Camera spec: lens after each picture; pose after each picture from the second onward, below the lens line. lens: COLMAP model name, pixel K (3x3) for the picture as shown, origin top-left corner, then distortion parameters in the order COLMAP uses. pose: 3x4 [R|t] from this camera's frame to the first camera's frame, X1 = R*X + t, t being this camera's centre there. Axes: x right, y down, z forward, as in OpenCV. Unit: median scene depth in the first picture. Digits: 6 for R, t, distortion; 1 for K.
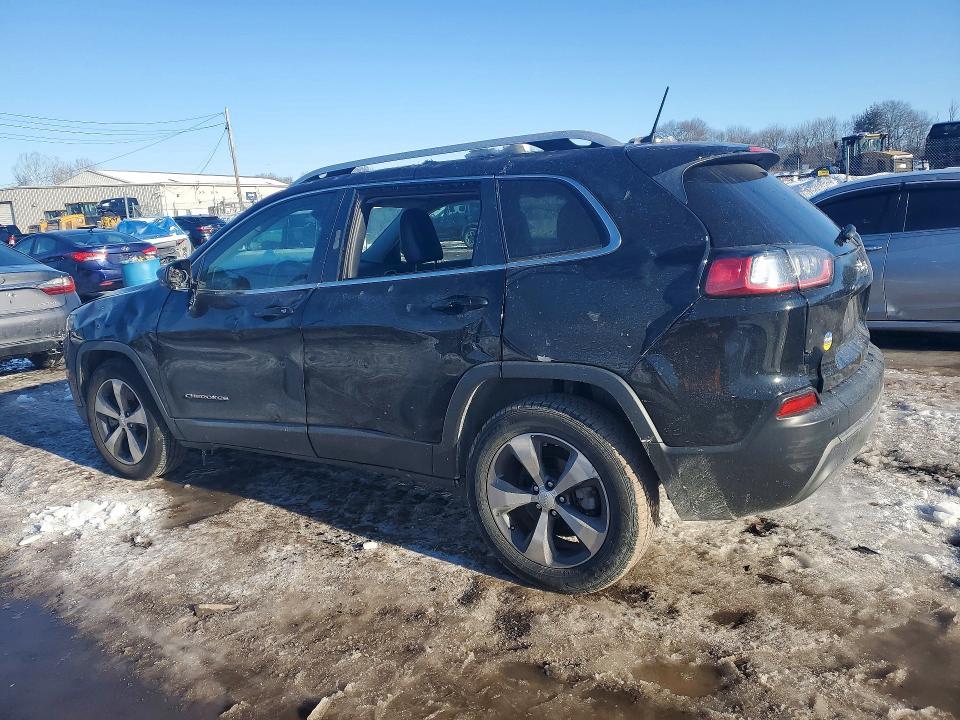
lens RADIAL K [[742.1, 0, 480.0], [0, 742.1, 360.0], [0, 0, 1]] dist [0.025435, 0.003260]
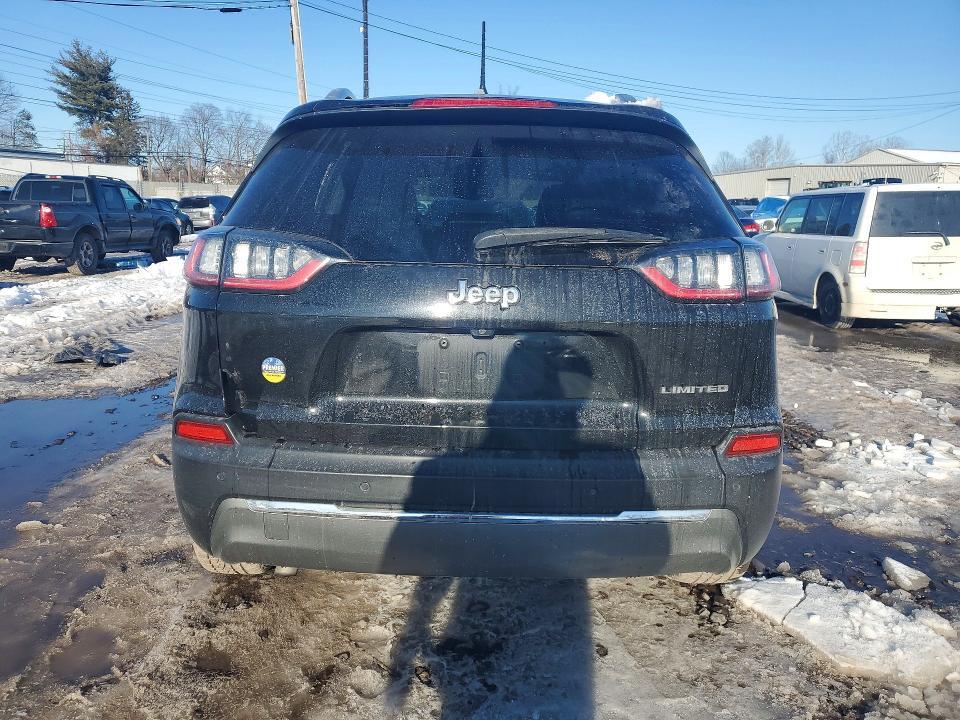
lens RADIAL K [[742.1, 0, 480.0], [0, 742.1, 360.0], [0, 0, 1]] dist [0.025435, 0.003260]
pose [[0.544970, 0.237183, -0.804209, 1.108532], [-0.216005, 0.966495, 0.138670, -0.178013], [0.810154, 0.098143, 0.577943, 0.710341]]
